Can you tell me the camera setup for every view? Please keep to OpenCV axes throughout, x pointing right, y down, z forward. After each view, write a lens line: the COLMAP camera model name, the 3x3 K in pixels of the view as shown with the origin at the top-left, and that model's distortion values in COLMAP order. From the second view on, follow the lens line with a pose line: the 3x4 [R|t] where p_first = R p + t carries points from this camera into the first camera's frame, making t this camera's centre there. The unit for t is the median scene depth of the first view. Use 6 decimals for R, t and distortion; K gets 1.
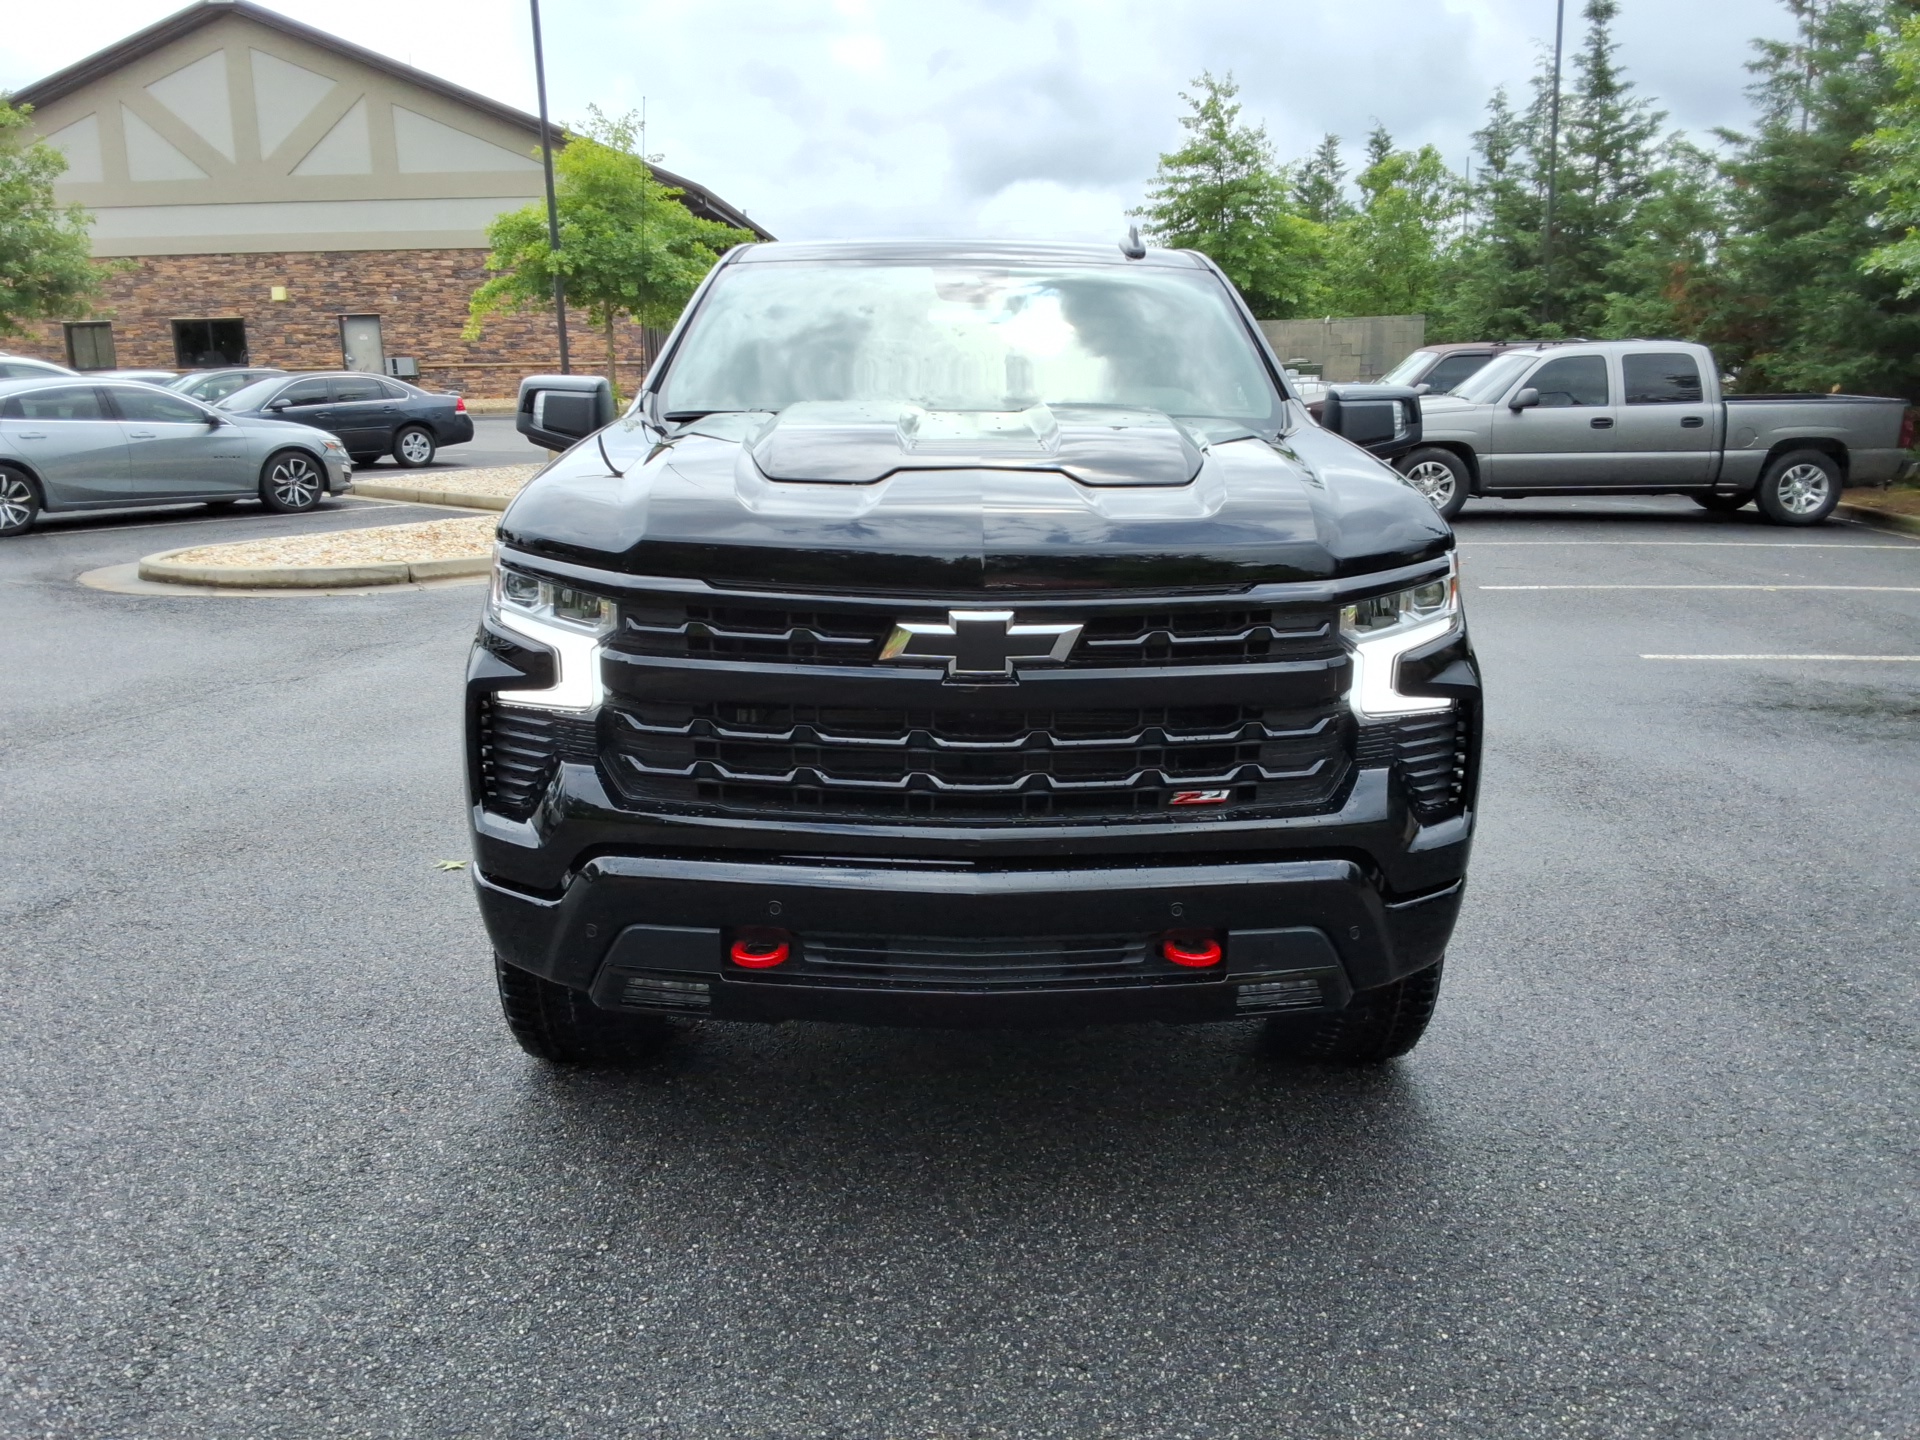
lens RADIAL K [[1558.7, 0, 994.0], [0, 1558.7, 695.0], [0, 0, 1]] dist [0.100369, -0.152292]
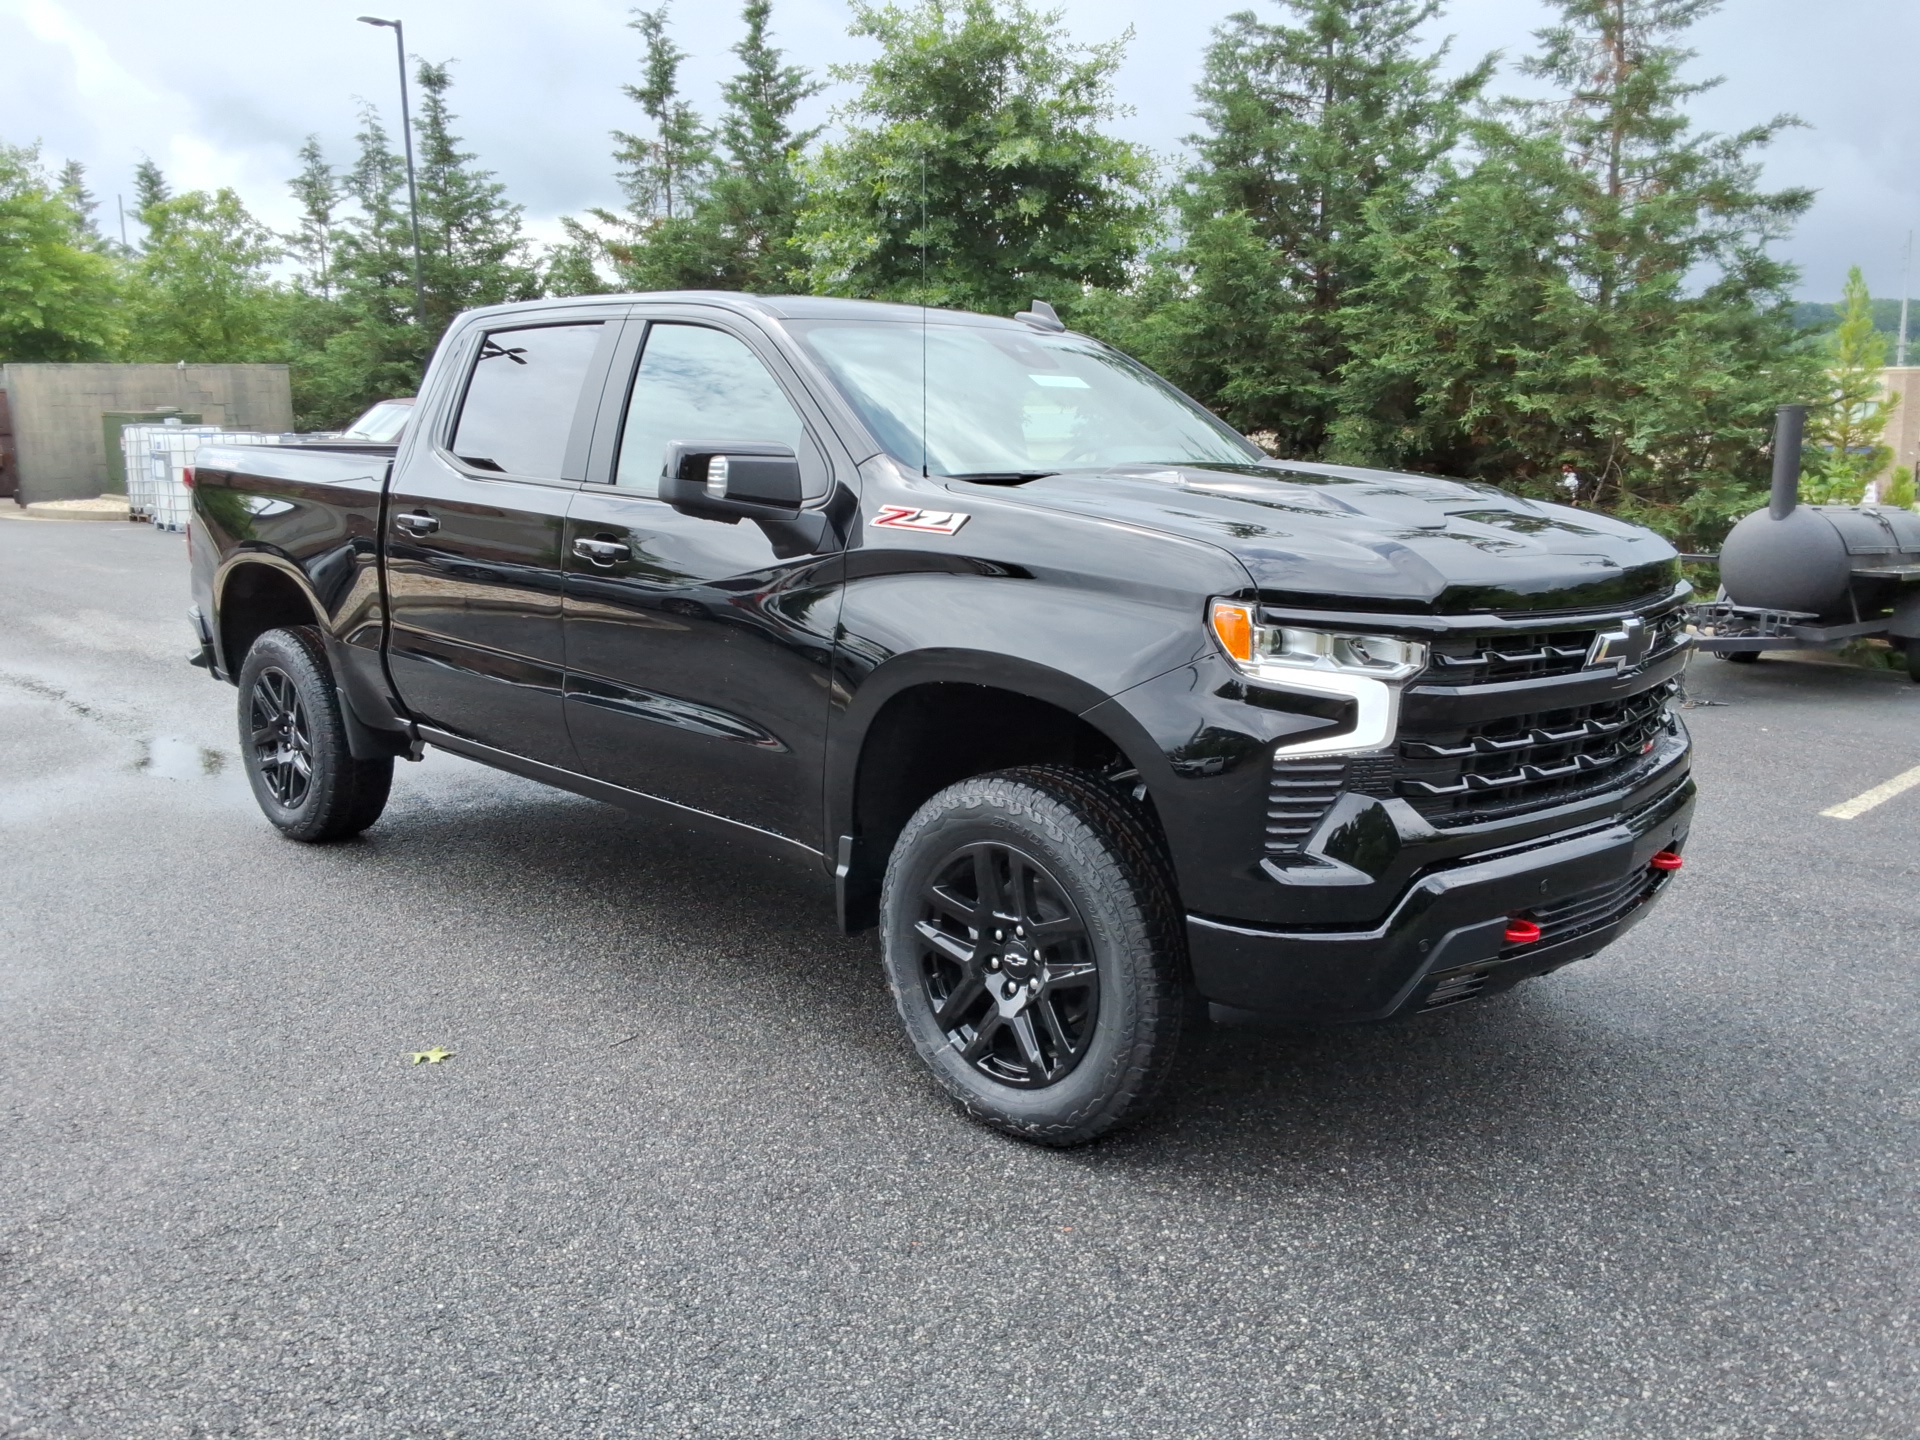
lens RADIAL K [[1558.7, 0, 966.4], [0, 1558.7, 692.5], [0, 0, 1]] dist [0.100369, -0.152292]
pose [[0.708913, -0.116718, 0.695571, -0.135680], [0.139995, 0.989875, 0.023422, -0.010457], [-0.691262, 0.080773, 0.718075, 0.046803]]
